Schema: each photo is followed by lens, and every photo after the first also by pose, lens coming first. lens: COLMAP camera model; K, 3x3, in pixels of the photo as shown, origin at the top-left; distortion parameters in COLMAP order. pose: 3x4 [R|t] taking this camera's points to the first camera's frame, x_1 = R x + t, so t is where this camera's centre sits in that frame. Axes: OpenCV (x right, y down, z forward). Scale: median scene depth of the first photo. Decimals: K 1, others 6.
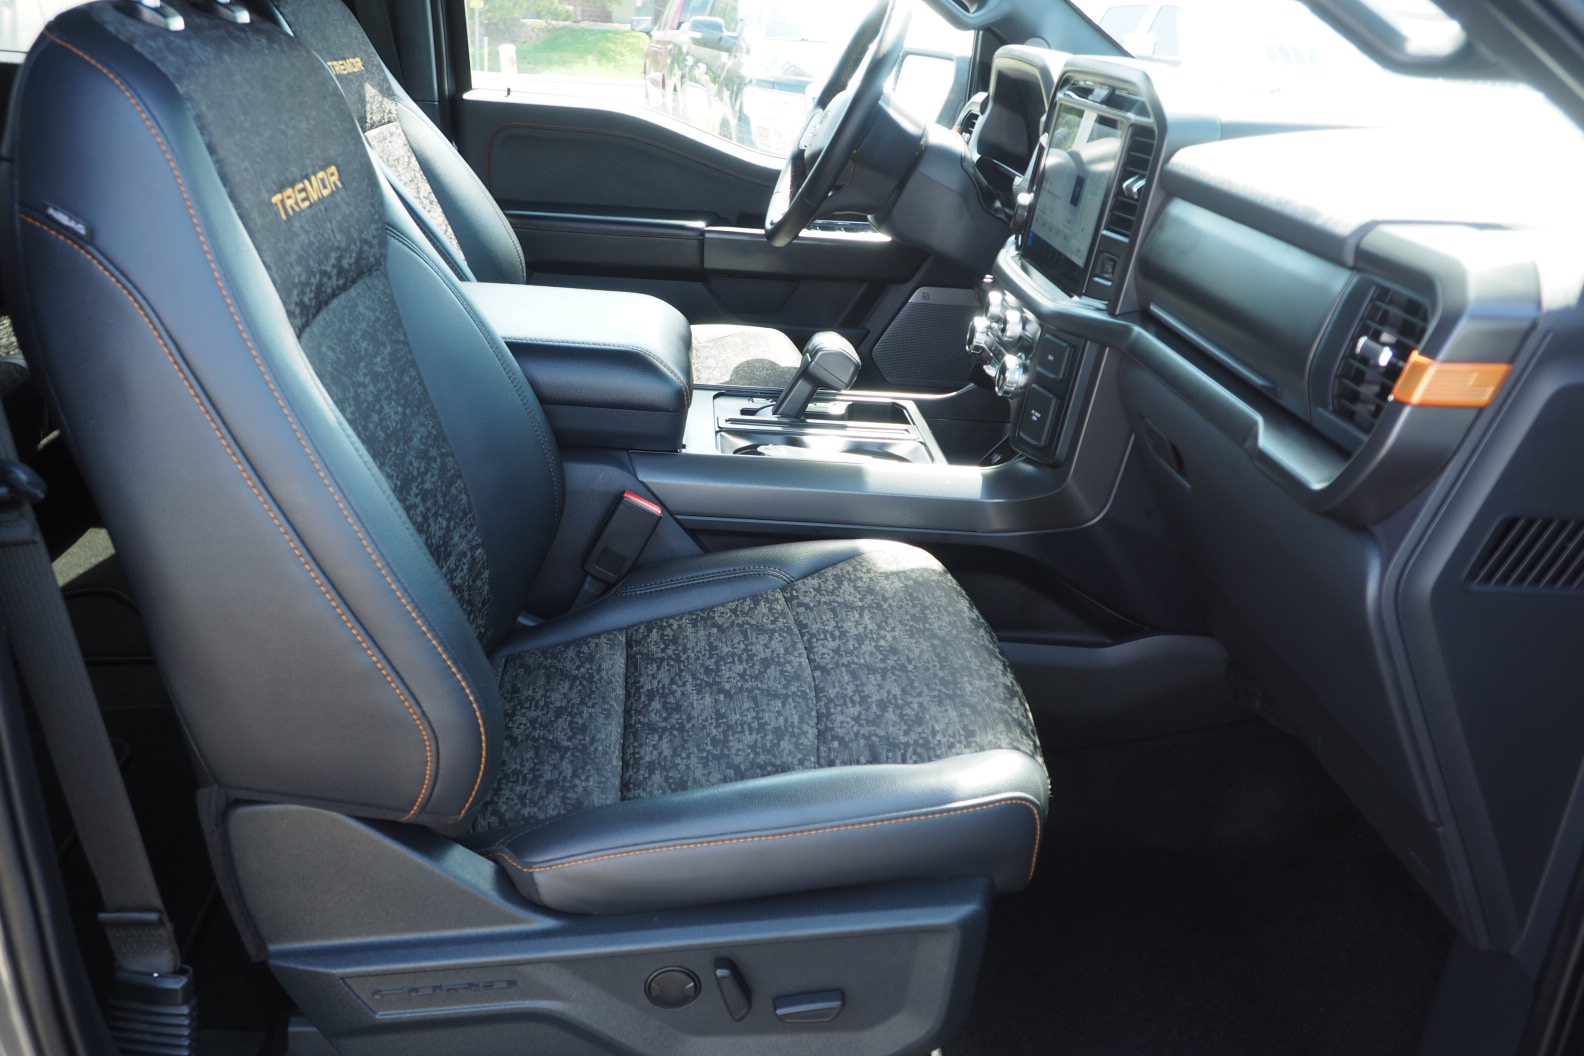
lens RADIAL K [[1365.9, 0, 792.0], [0, 1365.9, 528.0], [0, 0, 1]] dist [0.002894, -0.000598]
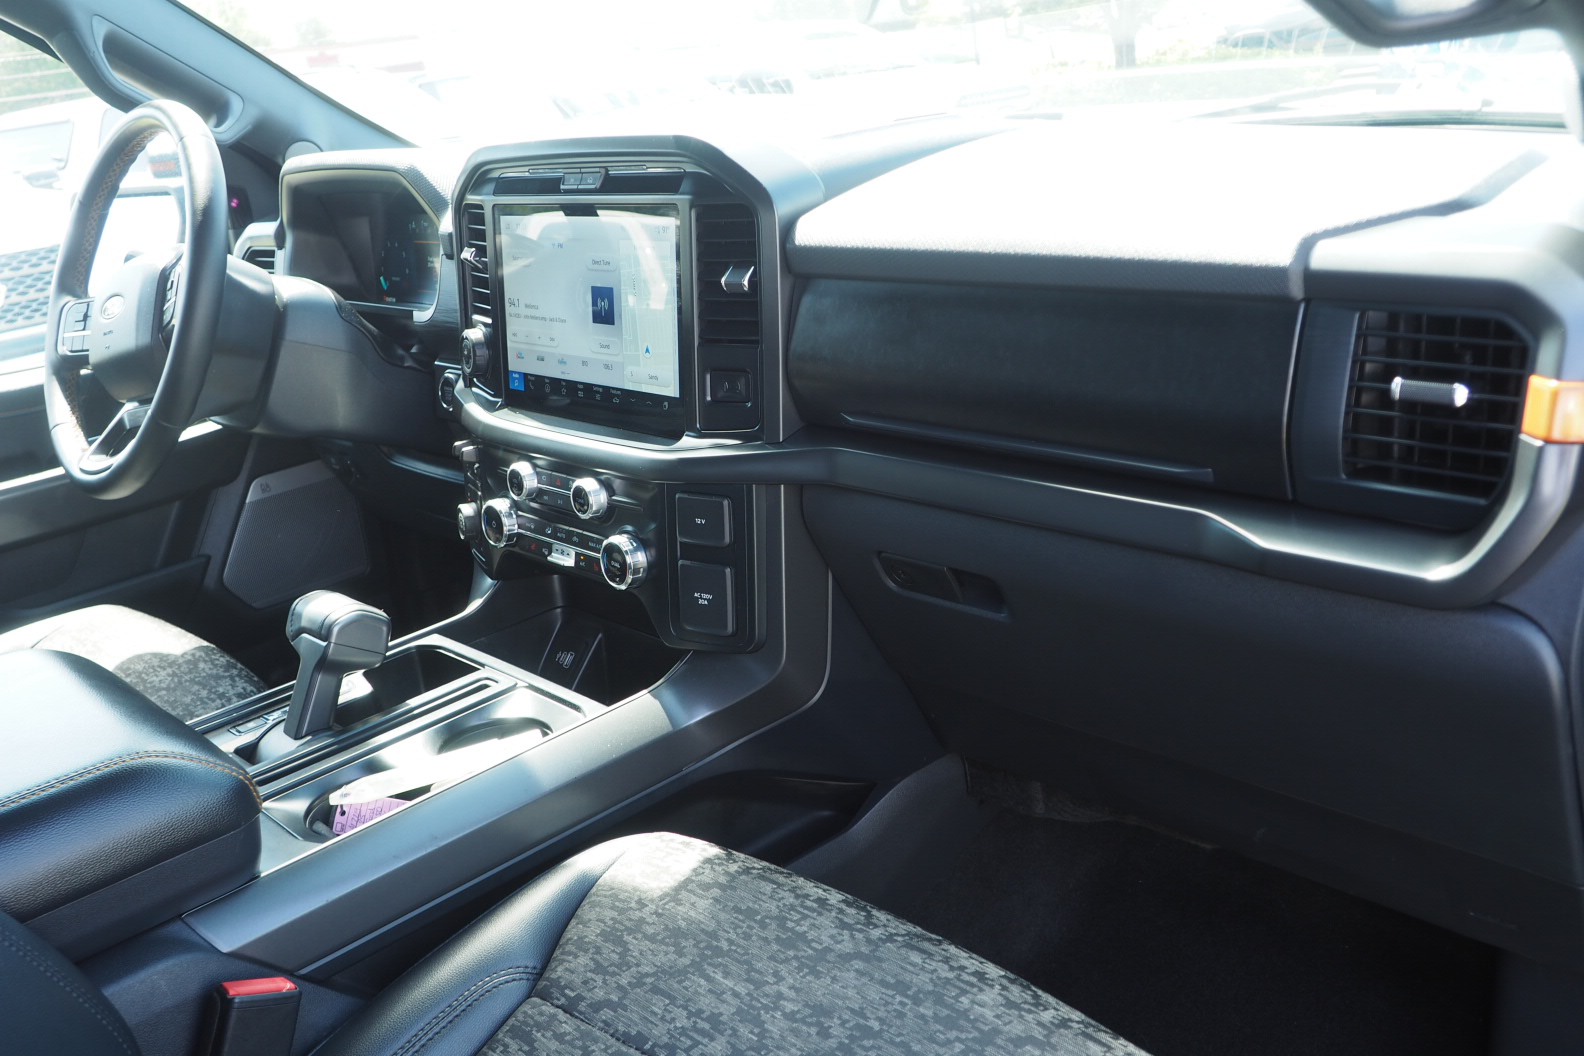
lens RADIAL K [[1365.9, 0, 792.0], [0, 1365.9, 528.0], [0, 0, 1]] dist [0.002894, -0.000598]
pose [[0.751298, -0.351238, 0.558733, -0.203747], [0.376946, 0.923309, 0.073565, -0.164335], [-0.541722, 0.155343, 0.826078, 0.366206]]
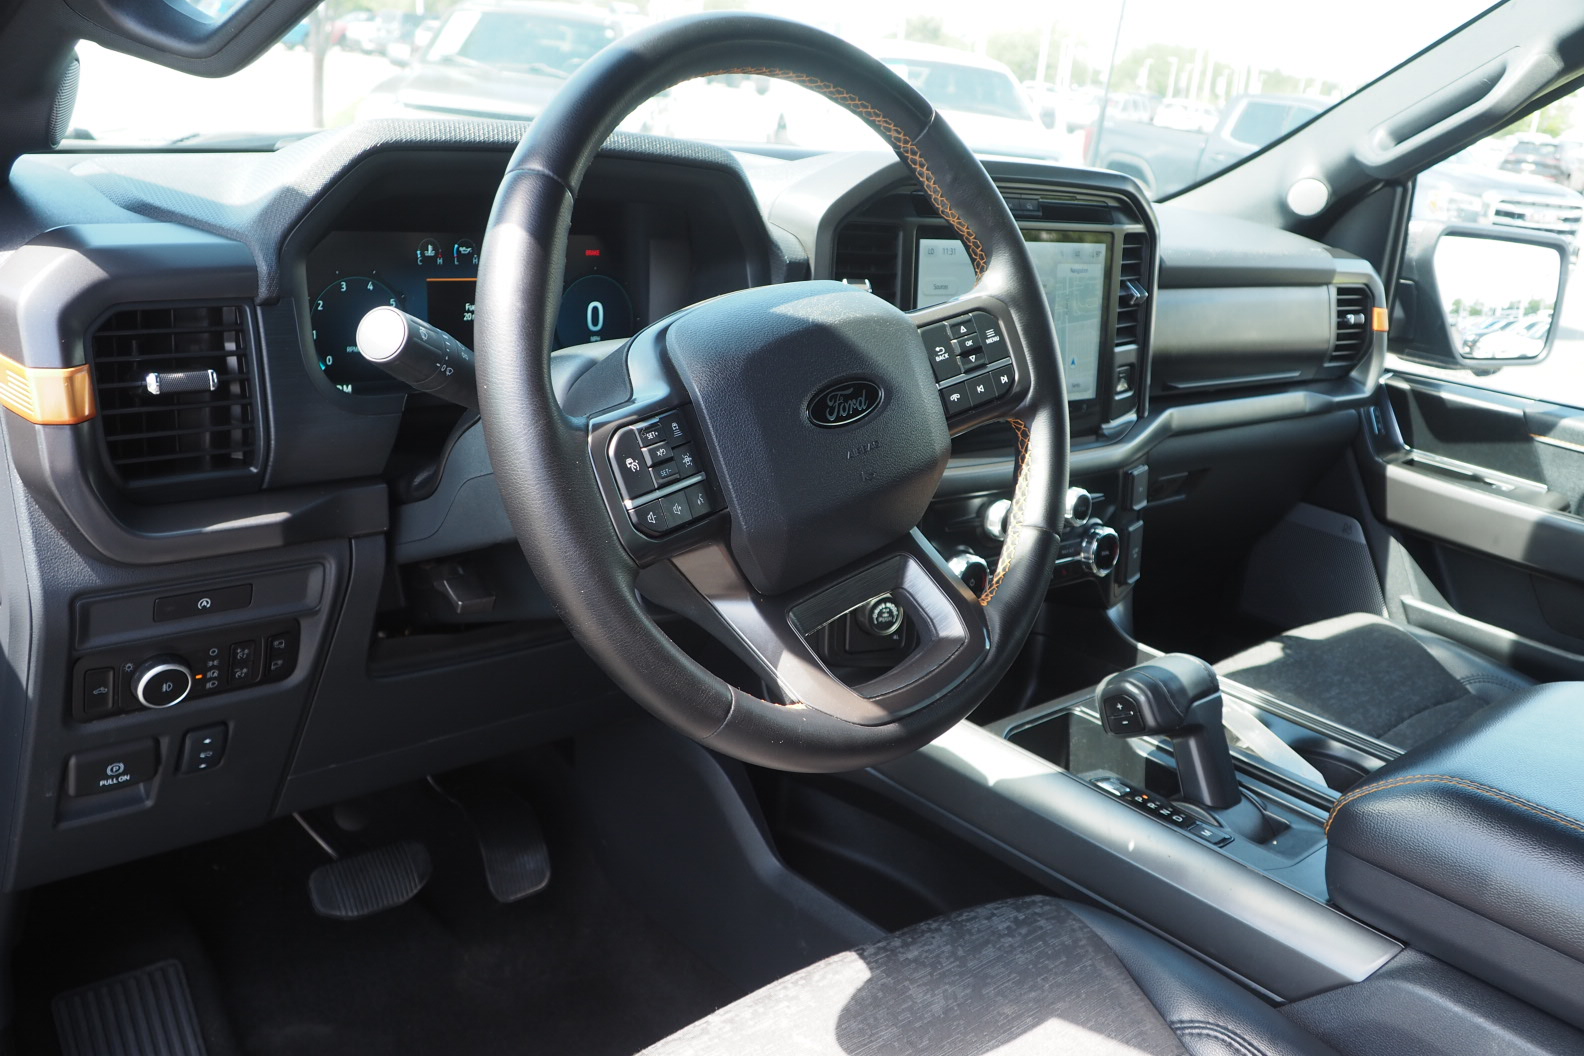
lens RADIAL K [[1365.9, 0, 792.0], [0, 1365.9, 528.0], [0, 0, 1]] dist [0.002894, -0.000598]
pose [[-0.613097, -0.396659, 0.683208, -0.318064], [0.107280, 0.814999, 0.569446, -0.662334], [-0.782689, 0.422420, -0.457120, 1.629786]]
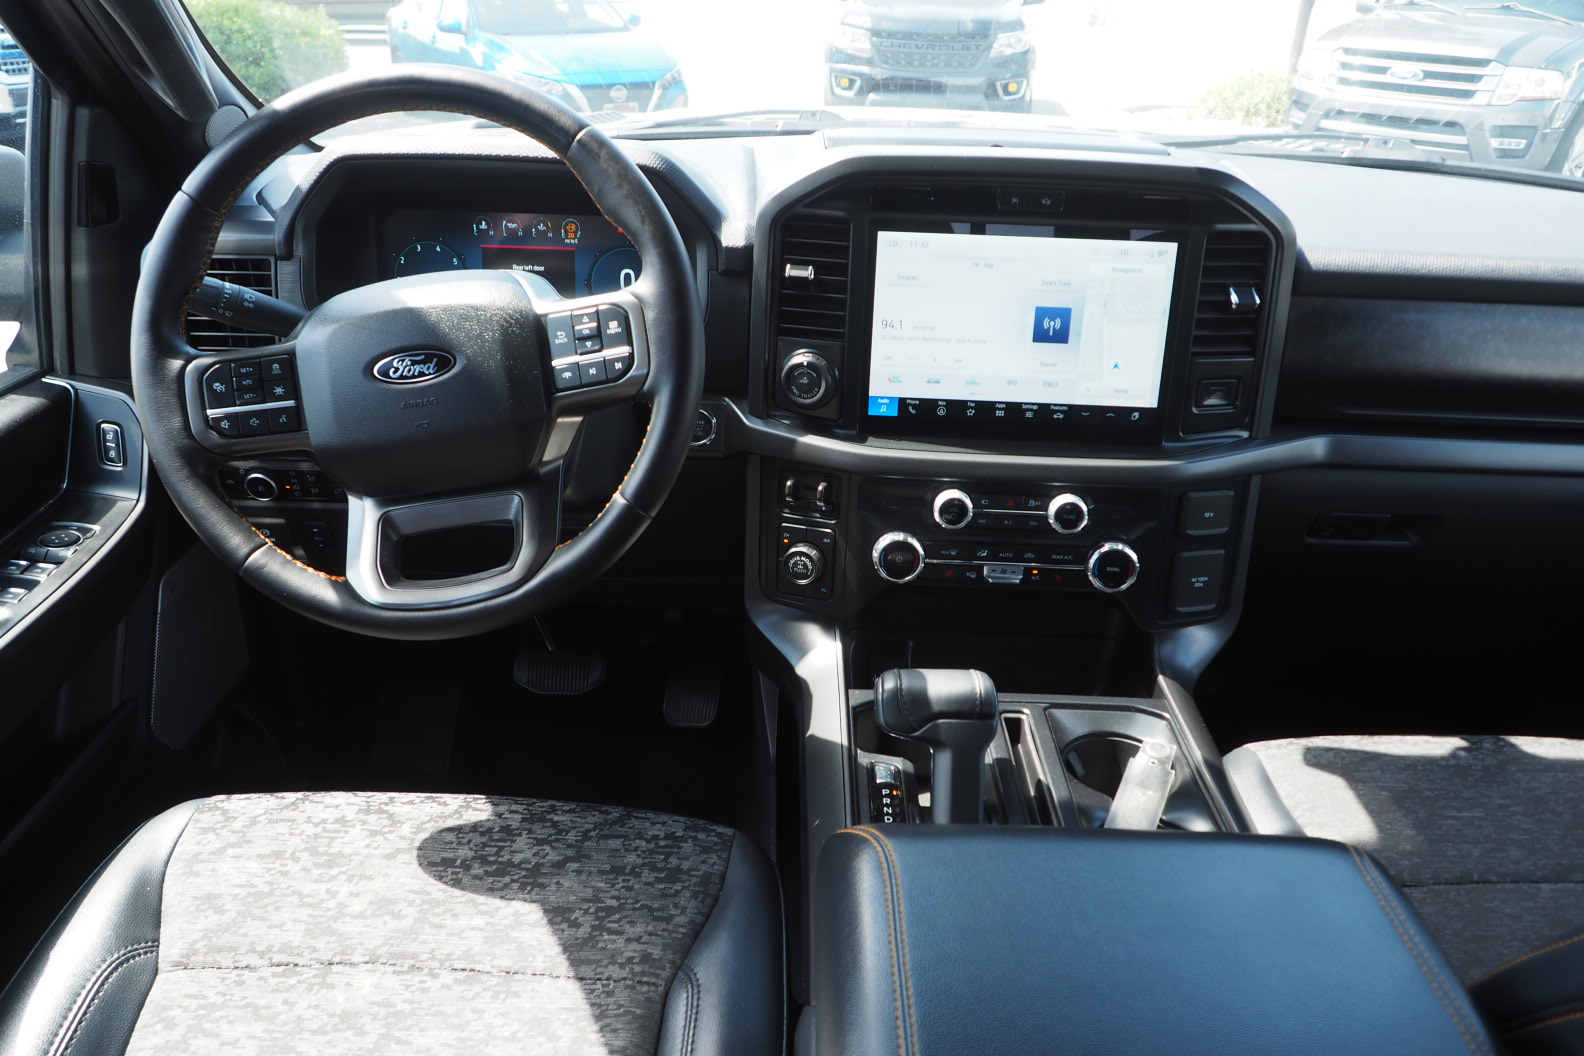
lens RADIAL K [[1224.8, 0, 792.0], [0, 1224.8, 528.0], [0, 0, 1]] dist [0.005381, -0.033507]
pose [[0.090853, -0.510897, 0.854828, -0.494761], [0.332538, 0.824672, 0.457531, -0.556393], [-0.938703, 0.242695, 0.244817, 1.069868]]
